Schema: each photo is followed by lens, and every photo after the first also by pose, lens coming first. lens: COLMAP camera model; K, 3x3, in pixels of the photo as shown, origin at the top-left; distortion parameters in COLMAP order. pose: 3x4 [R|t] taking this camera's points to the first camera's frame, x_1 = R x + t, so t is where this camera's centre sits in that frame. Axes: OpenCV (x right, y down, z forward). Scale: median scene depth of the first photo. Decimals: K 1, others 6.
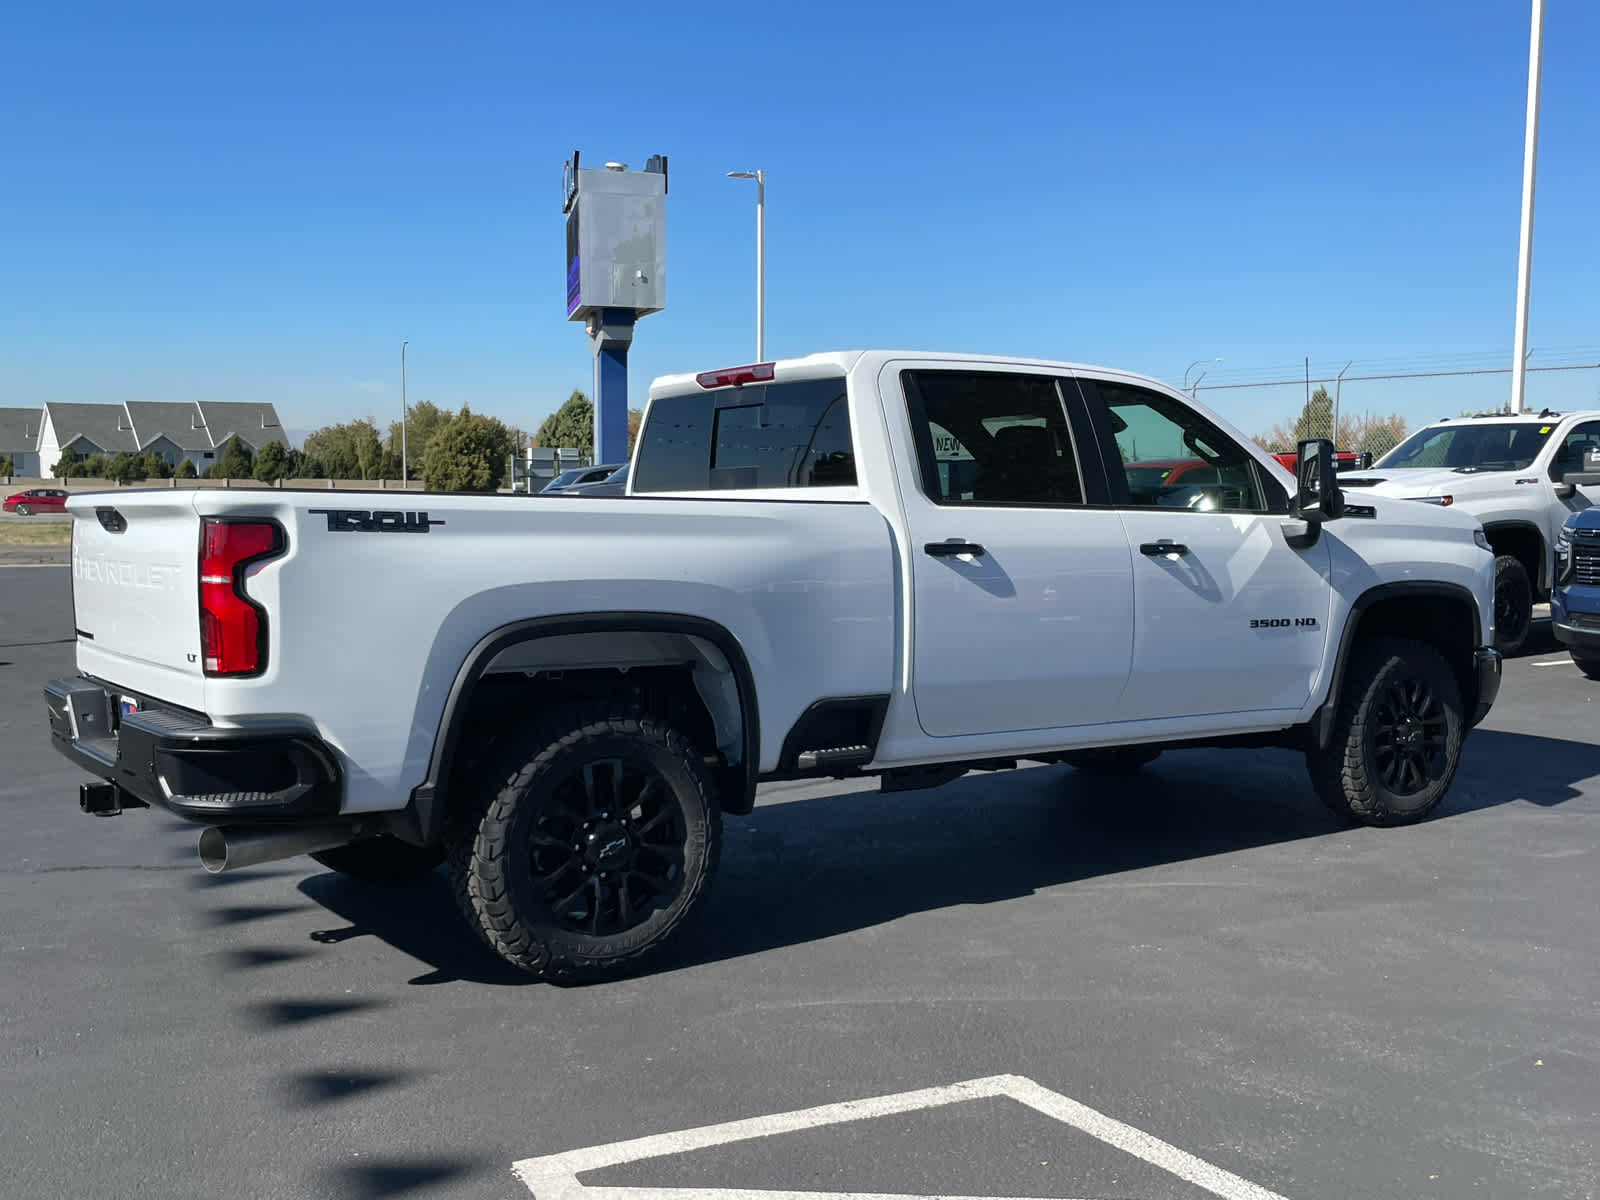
lens RADIAL K [[1622.8, 0, 796.5], [0, 1622.8, 593.4], [0, 0, 1]] dist [0.086988, -0.104374]
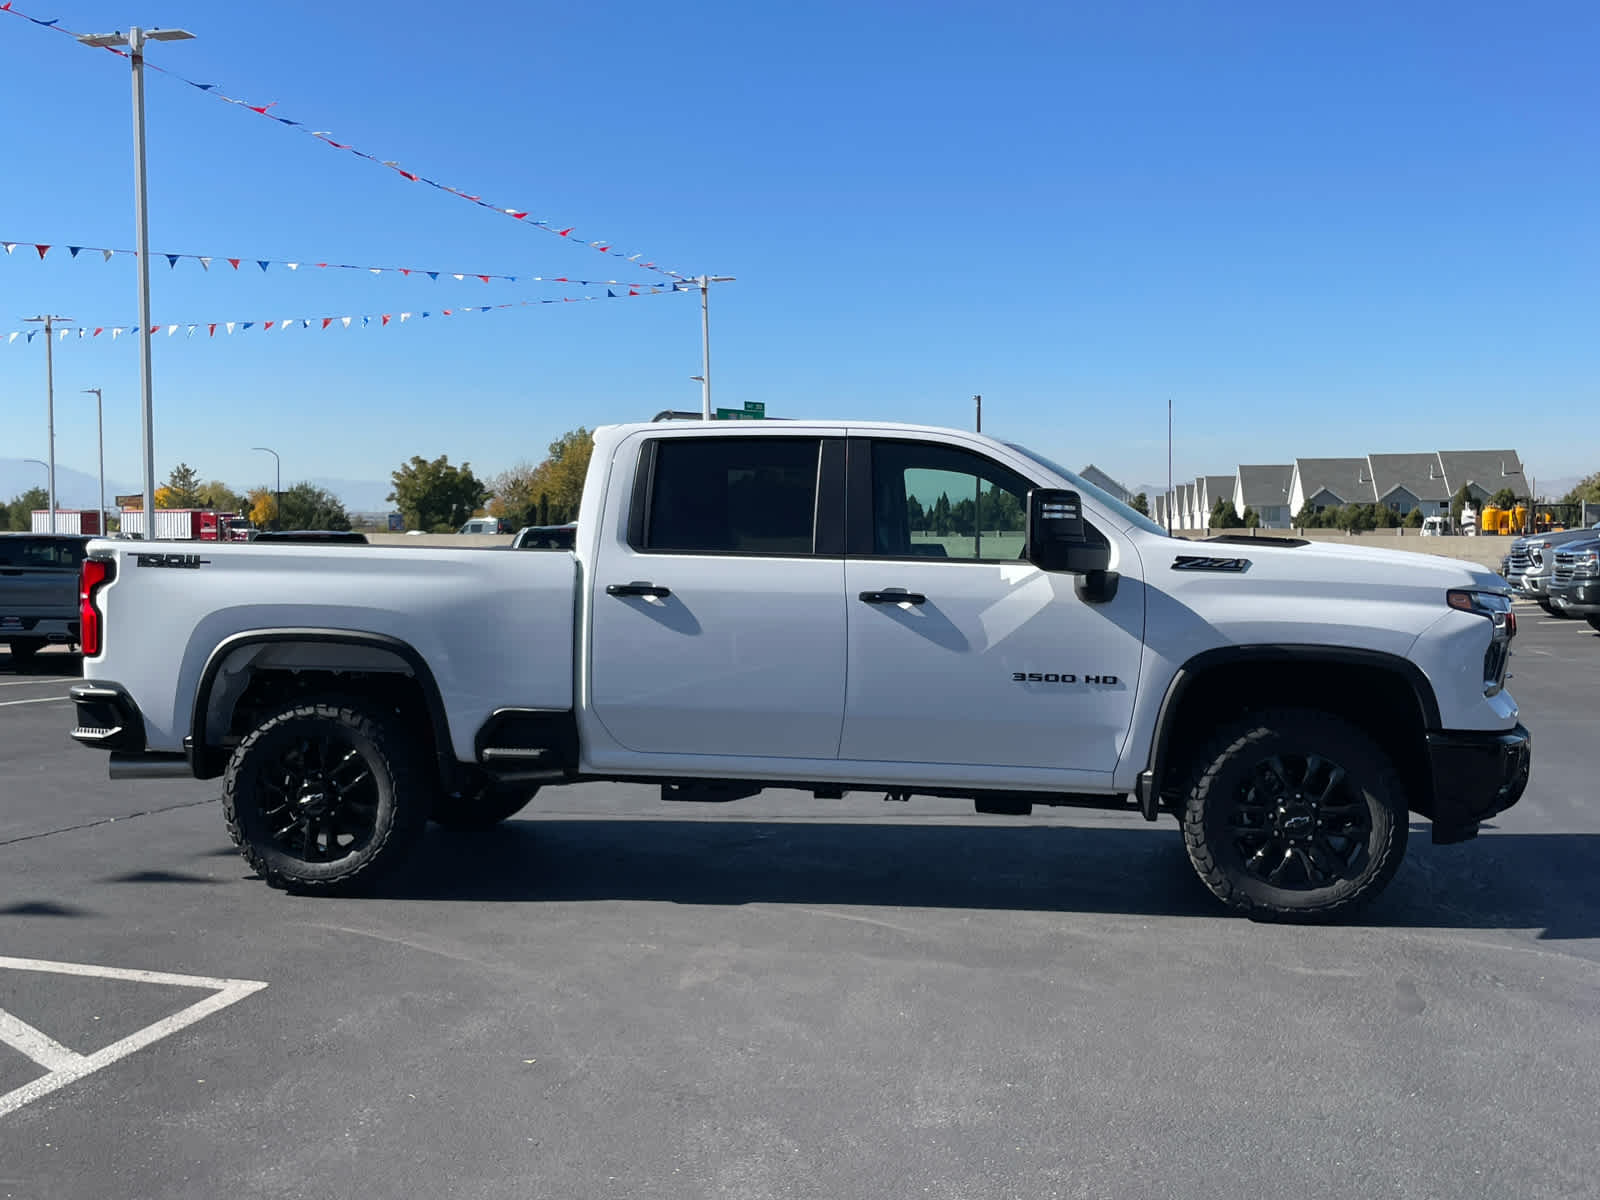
lens RADIAL K [[1579.2, 0, 819.1], [0, 1579.2, 604.7], [0, 0, 1]] dist [0.084526, -0.005015]
pose [[0.728457, 0.021779, -0.684746, 0.965018], [-0.043822, 0.998929, -0.014848, -0.006121], [0.683689, 0.040823, 0.728631, 0.259127]]
